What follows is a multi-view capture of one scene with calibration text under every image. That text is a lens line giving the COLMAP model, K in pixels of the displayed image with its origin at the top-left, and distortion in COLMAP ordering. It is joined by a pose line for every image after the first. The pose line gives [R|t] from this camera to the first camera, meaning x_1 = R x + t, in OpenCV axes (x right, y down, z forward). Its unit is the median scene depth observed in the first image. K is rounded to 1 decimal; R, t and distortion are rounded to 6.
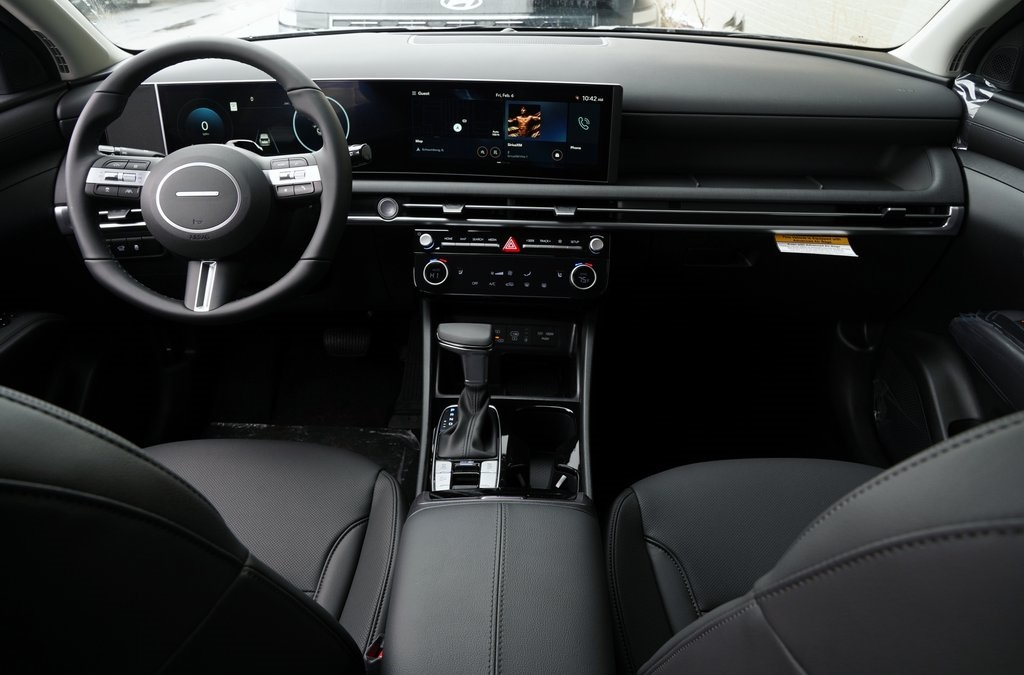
lens RADIAL K [[716.7, 0, 512.4], [0, 716.7, 336.7], [0, 0, 1]] dist [-0.128834, 0.089171]
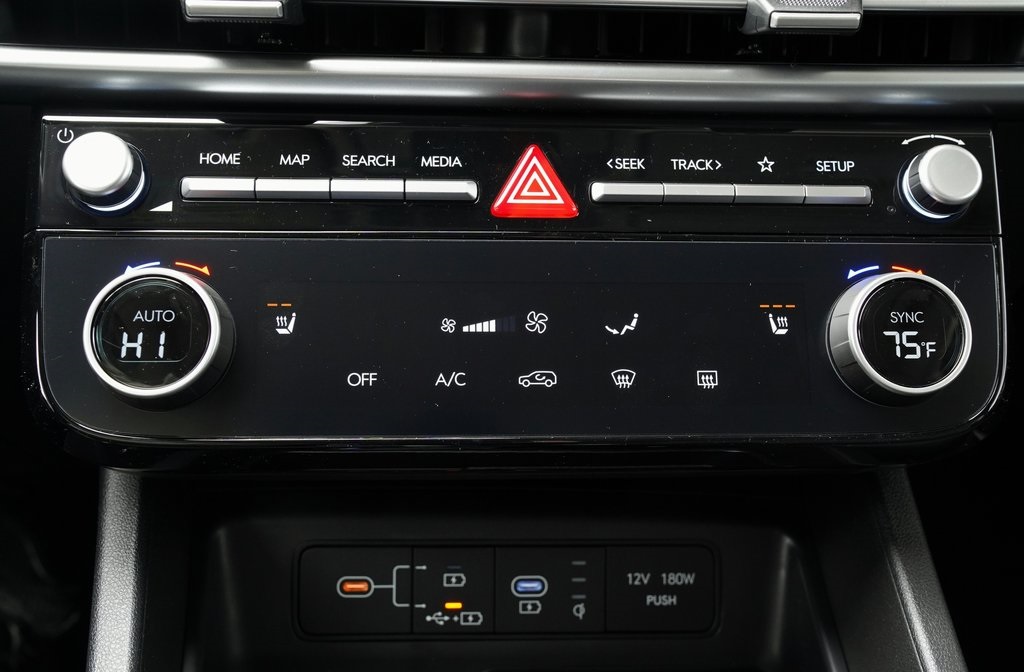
lens RADIAL K [[1093.4, 0, 512.0], [0, 1093.4, 332.5], [0, 0, 1]] dist [0.000171, 0.000000]
pose [[0.990151, -0.027445, 0.137286, -0.053010], [0.038972, 0.995870, -0.081995, -0.062060], [-0.134468, 0.086538, 0.987132, 0.707297]]
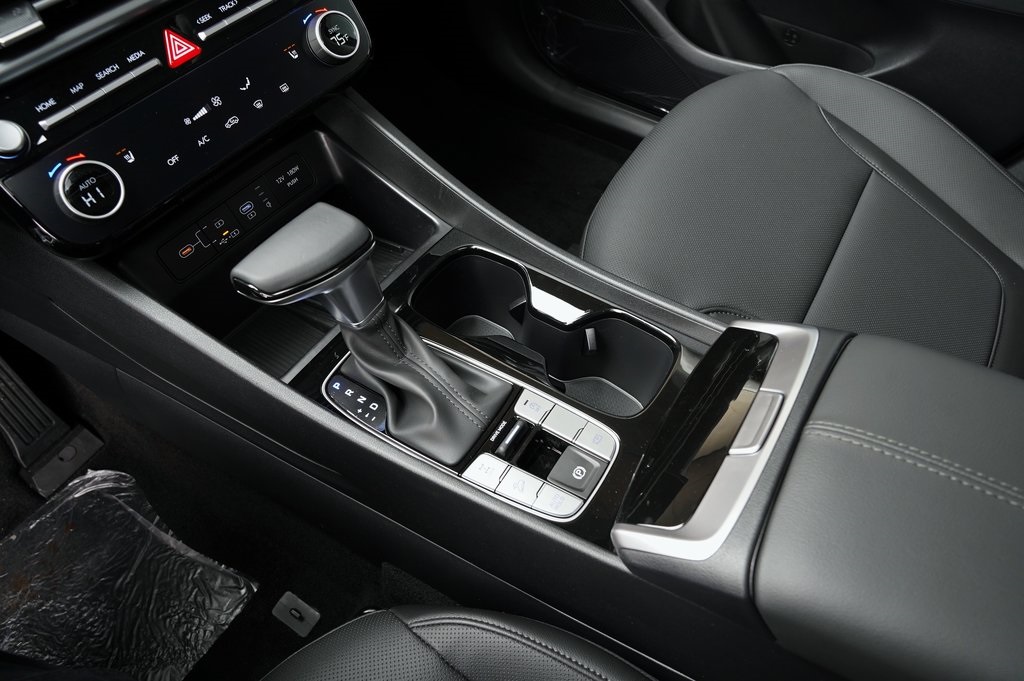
lens RADIAL K [[716.7, 0, 516.4], [0, 716.7, 345.5], [0, 0, 1]] dist [-0.128834, 0.089171]
pose [[0.538655, -0.680647, 0.496558, -0.239741], [0.434813, 0.729396, 0.528128, -0.129473], [-0.721656, -0.068569, 0.688847, 0.531411]]
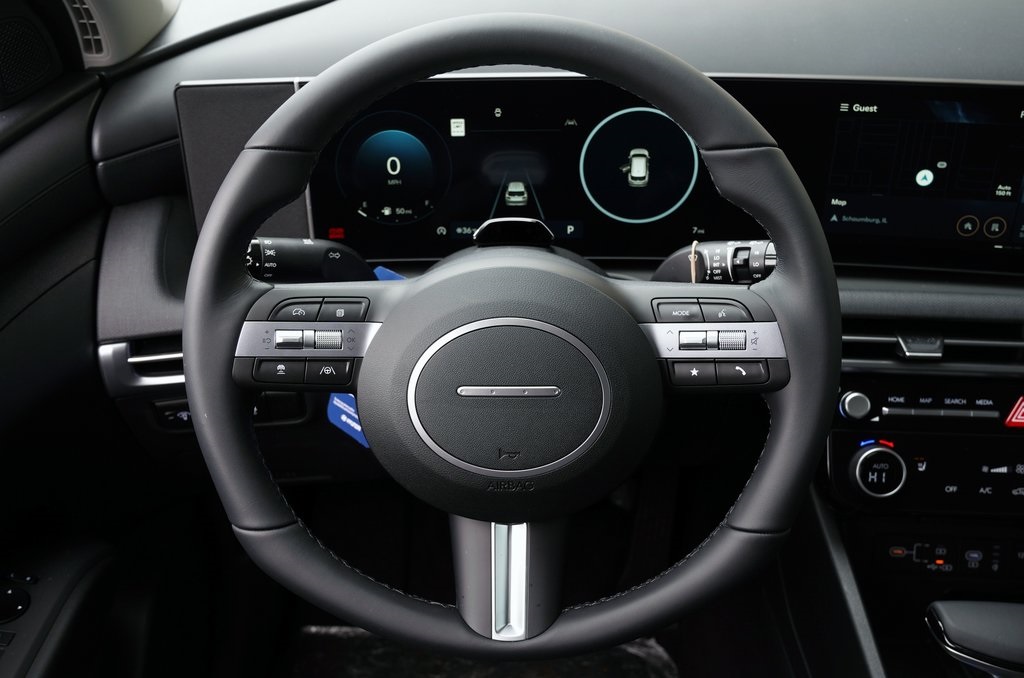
lens RADIAL K [[969.1, 0, 510.9], [0, 969.1, 366.5], [0, 0, 1]] dist [-0.045778, 0.000000]
pose [[0.999920, -0.007680, -0.010083, -0.363811], [0.008354, 0.997608, 0.068625, -0.214367], [0.009531, -0.068704, 0.997592, 0.325375]]
